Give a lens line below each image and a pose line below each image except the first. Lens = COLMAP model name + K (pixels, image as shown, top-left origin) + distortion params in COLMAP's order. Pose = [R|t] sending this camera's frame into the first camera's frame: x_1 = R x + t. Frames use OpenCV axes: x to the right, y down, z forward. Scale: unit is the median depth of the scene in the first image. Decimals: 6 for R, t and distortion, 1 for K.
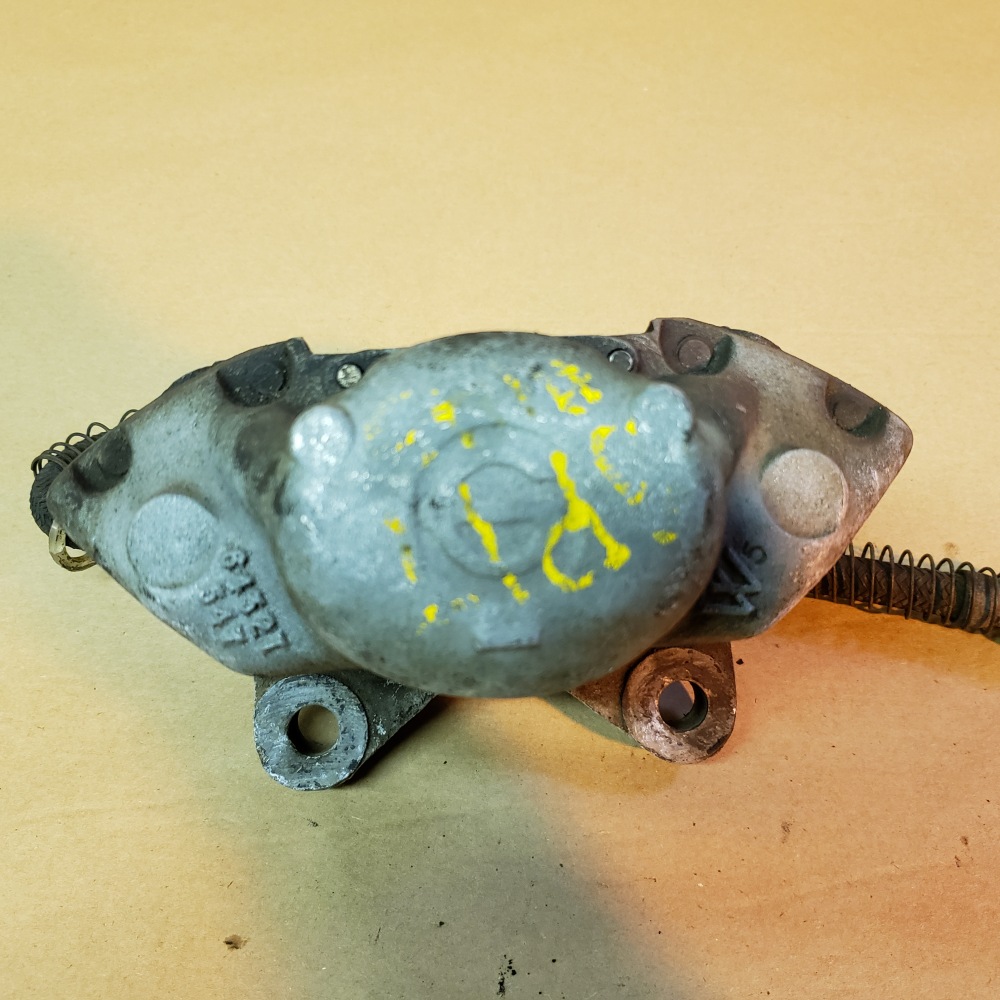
lens RADIAL K [[989.3, 0, 498.4], [0, 989.3, 501.3], [0, 0, 1]] dist [-0.019385, 0.013763]
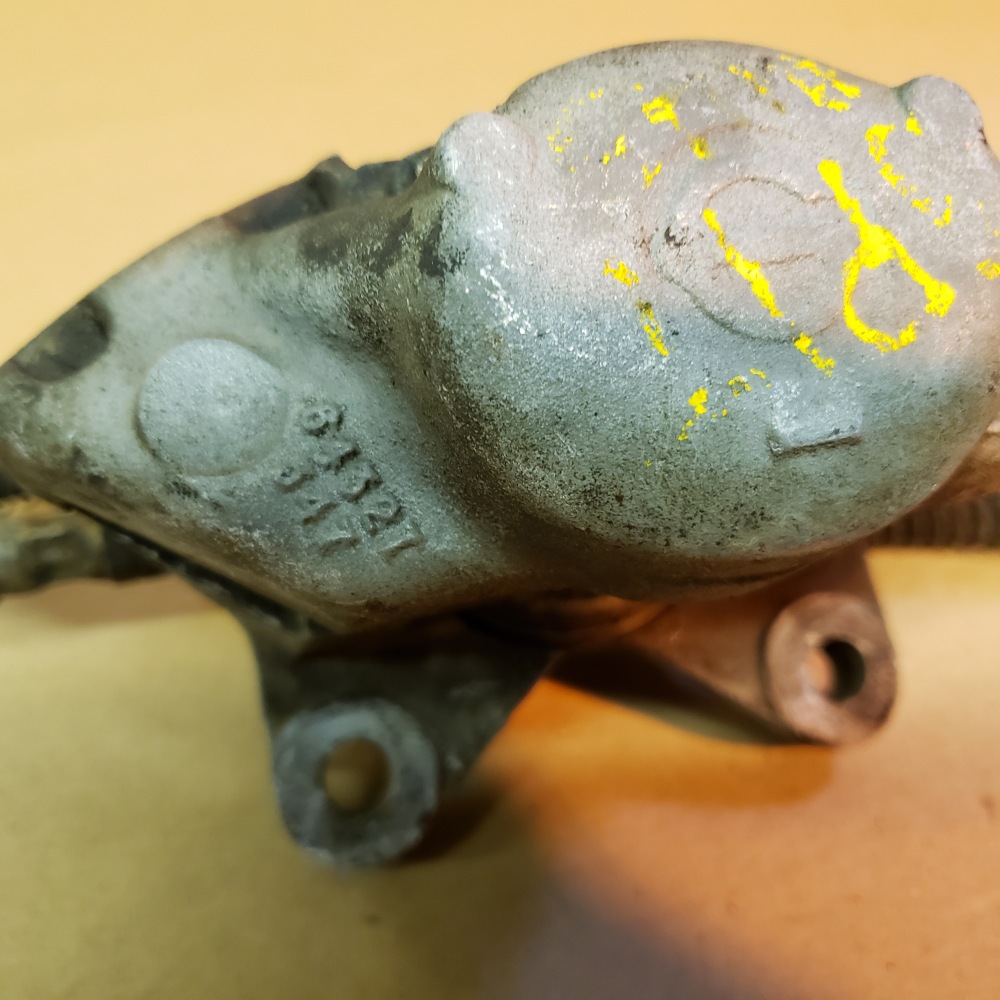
lens RADIAL K [[1021.6, 0, 497.8], [0, 1021.6, 501.2], [0, 0, 1]] dist [0.111323, -0.432785]
pose [[0.978575, -0.118619, 0.168288, -0.275368], [0.141281, 0.981428, -0.129766, 0.214222], [-0.149770, 0.150761, 0.977159, 0.347302]]
